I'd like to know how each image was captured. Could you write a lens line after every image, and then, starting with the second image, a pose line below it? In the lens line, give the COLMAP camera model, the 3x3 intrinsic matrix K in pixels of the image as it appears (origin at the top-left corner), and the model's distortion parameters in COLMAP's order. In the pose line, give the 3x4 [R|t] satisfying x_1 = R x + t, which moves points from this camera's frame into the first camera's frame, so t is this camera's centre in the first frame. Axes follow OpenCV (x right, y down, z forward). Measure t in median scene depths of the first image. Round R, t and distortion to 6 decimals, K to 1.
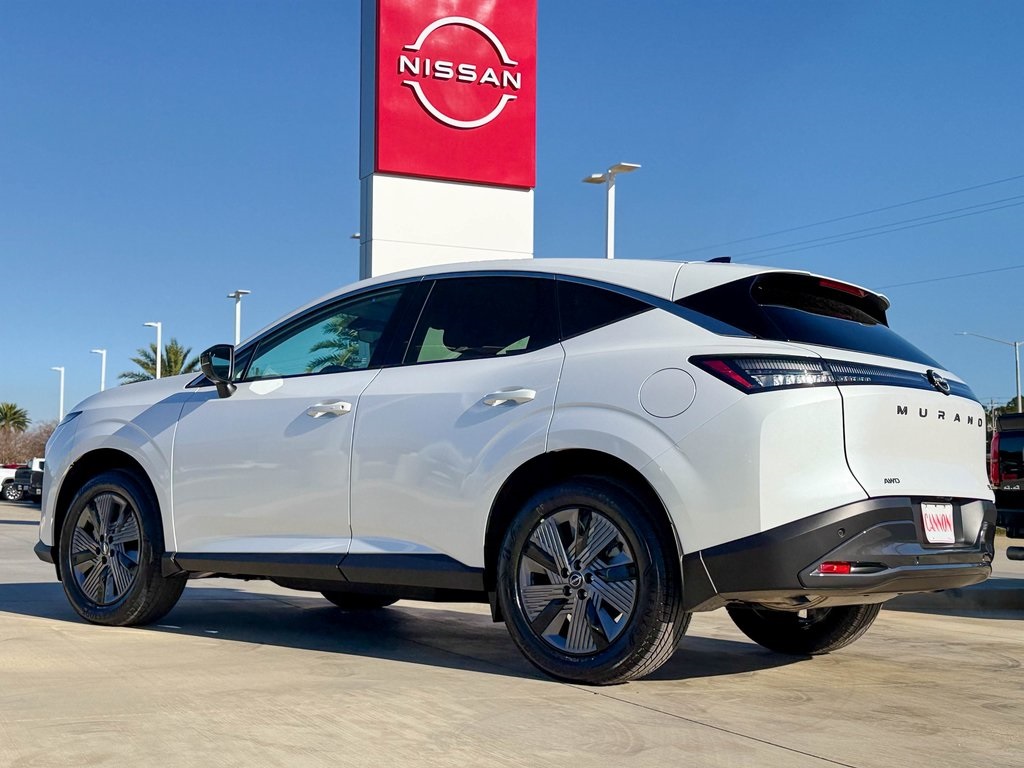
lens RADIAL K [[1461.4, 0, 506.7], [0, 1461.4, 381.8], [0, 0, 1]] dist [-0.010872, 0.000000]
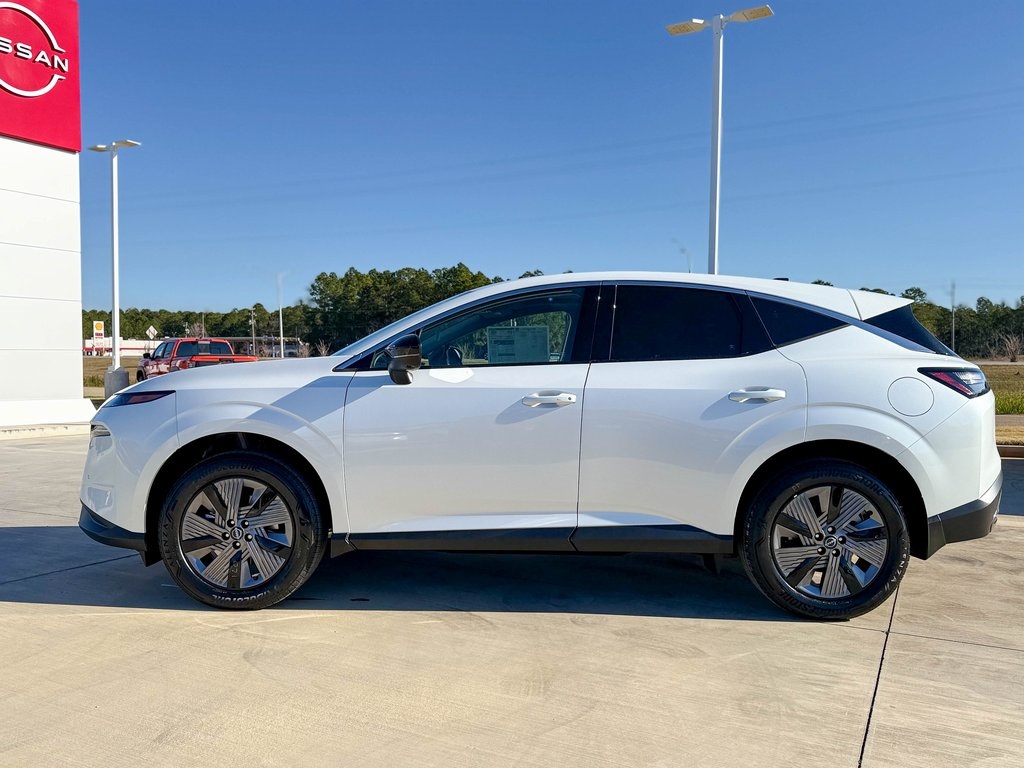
lens RADIAL K [[851.7, 0, 507.3], [0, 851.7, 393.7], [0, 0, 1]] dist [0.028353, -0.012818]
pose [[0.804335, -0.036543, 0.593051, -0.492212], [-0.035211, 0.993421, 0.108969, -0.051189], [-0.593132, -0.108529, 0.797757, 0.467223]]
